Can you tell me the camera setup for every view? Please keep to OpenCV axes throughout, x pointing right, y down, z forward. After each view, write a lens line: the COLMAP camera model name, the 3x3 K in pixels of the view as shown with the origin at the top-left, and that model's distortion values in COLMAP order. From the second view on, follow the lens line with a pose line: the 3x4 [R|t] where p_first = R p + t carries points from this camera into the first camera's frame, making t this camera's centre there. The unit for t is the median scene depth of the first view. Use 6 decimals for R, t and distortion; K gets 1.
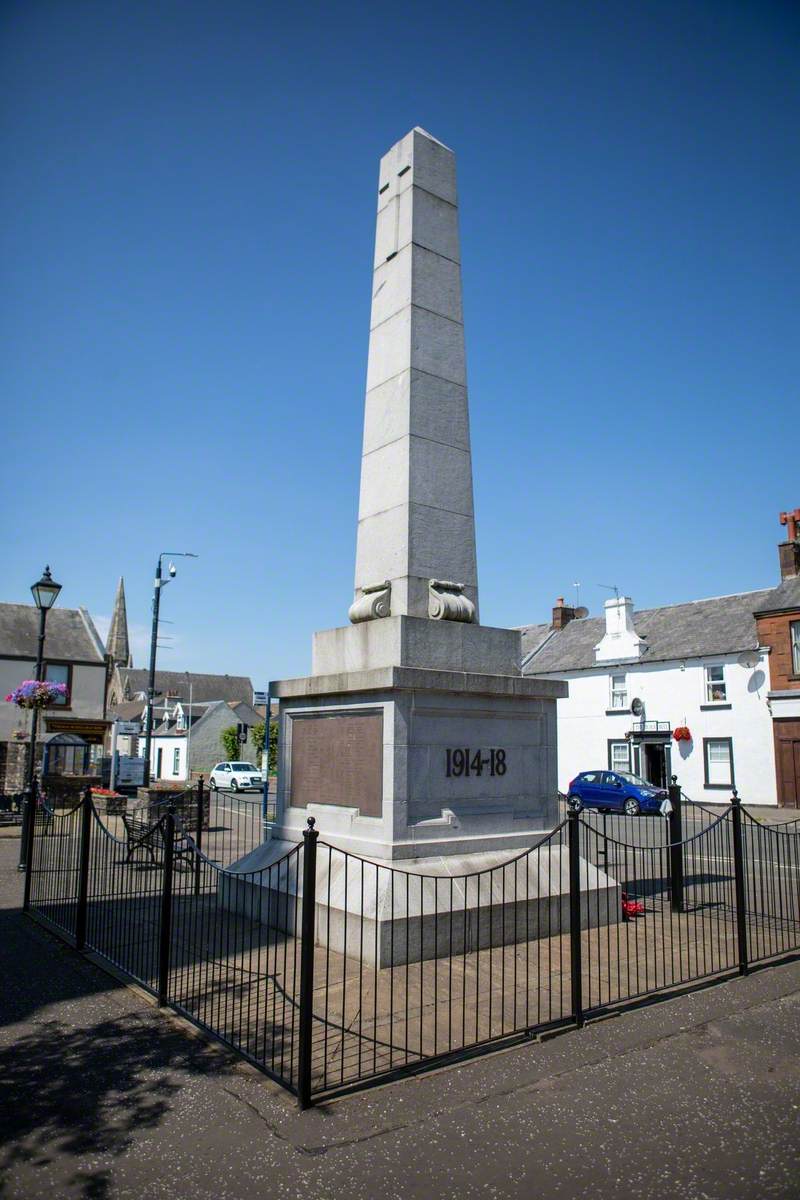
lens RADIAL K [[824.2, 0, 400.0], [0, 824.2, 600.0], [0, 0, 1]] dist [-0.107452, 0.081158]
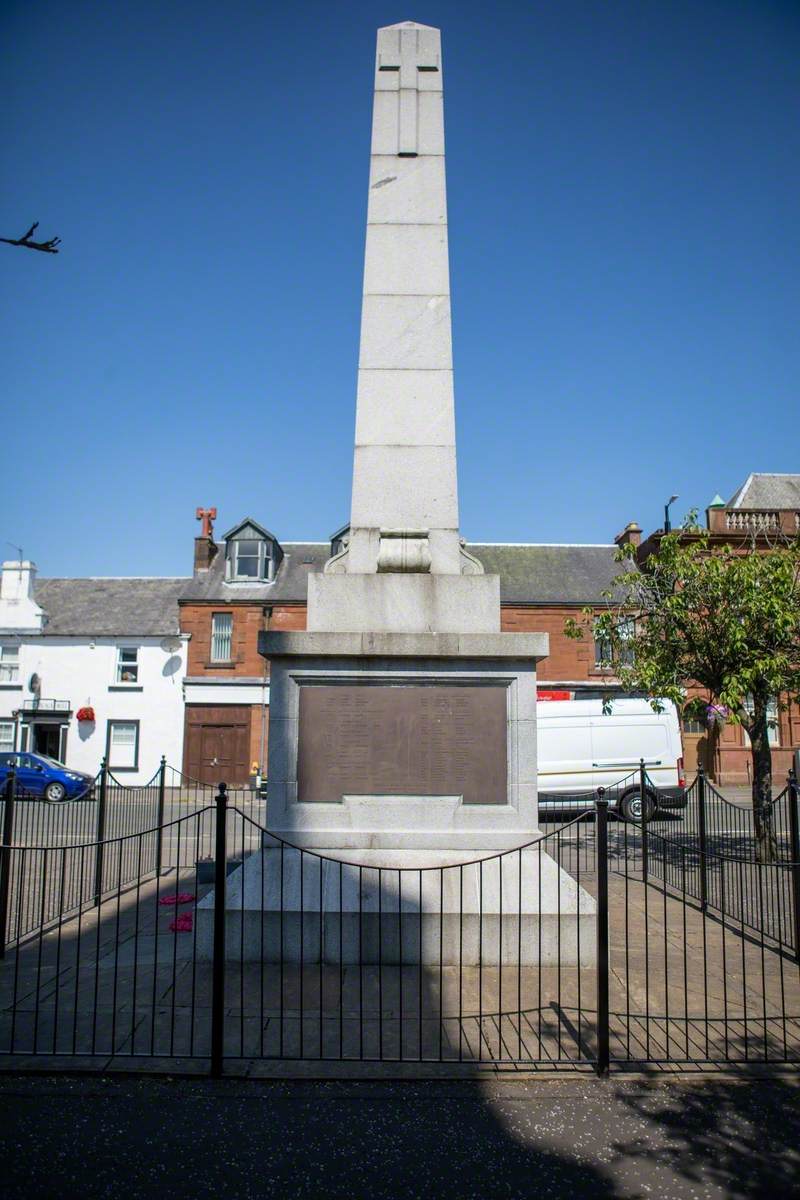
lens RADIAL K [[824.2, 0, 400.0], [0, 824.2, 600.0], [0, 0, 1]] dist [-0.107452, 0.081158]
pose [[0.606323, 0.131603, 0.784253, -0.207145], [-0.147702, 0.987688, -0.051549, 0.029150], [-0.781381, -0.084581, 0.618296, 0.146840]]
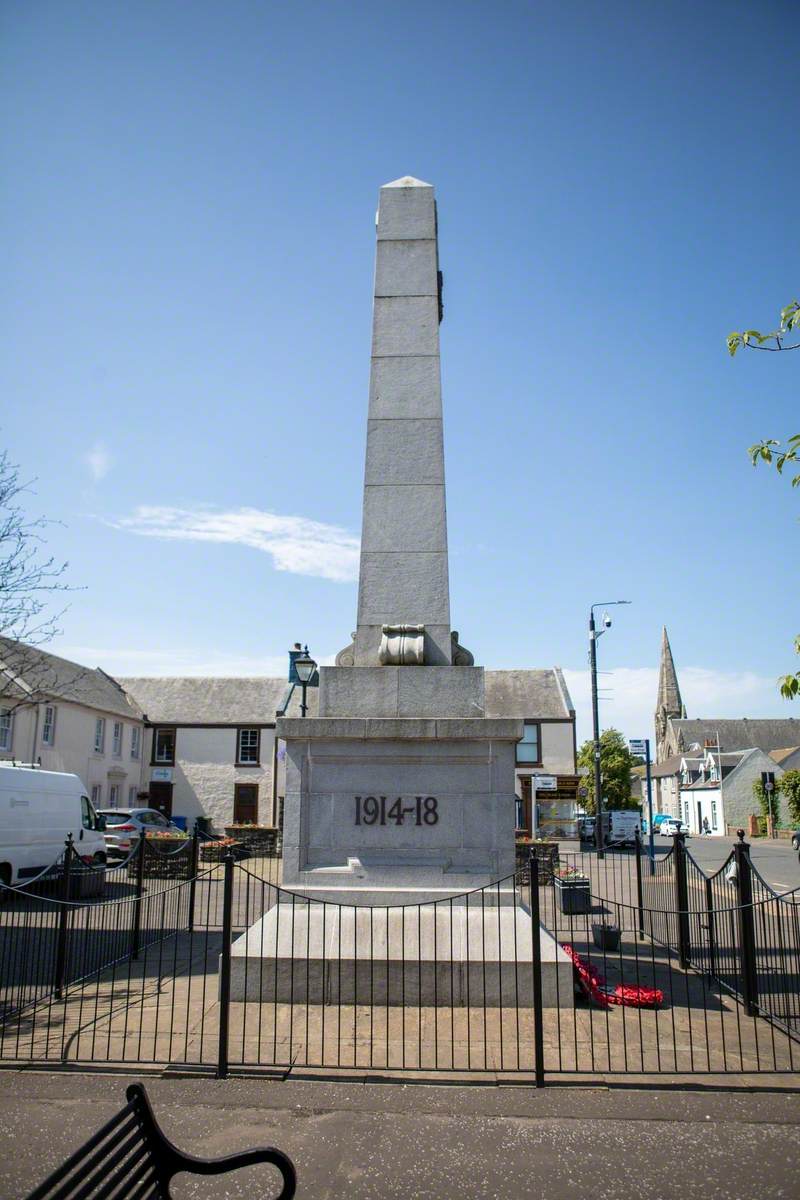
lens RADIAL K [[847.8, 0, 400.0], [0, 847.8, 600.0], [0, 0, 1]] dist [-0.110307, 0.091584]
pose [[0.759007, -0.154871, -0.632395, 0.213158], [0.117484, 0.987932, -0.100935, 0.015268], [0.640395, 0.002314, 0.768042, 0.068850]]
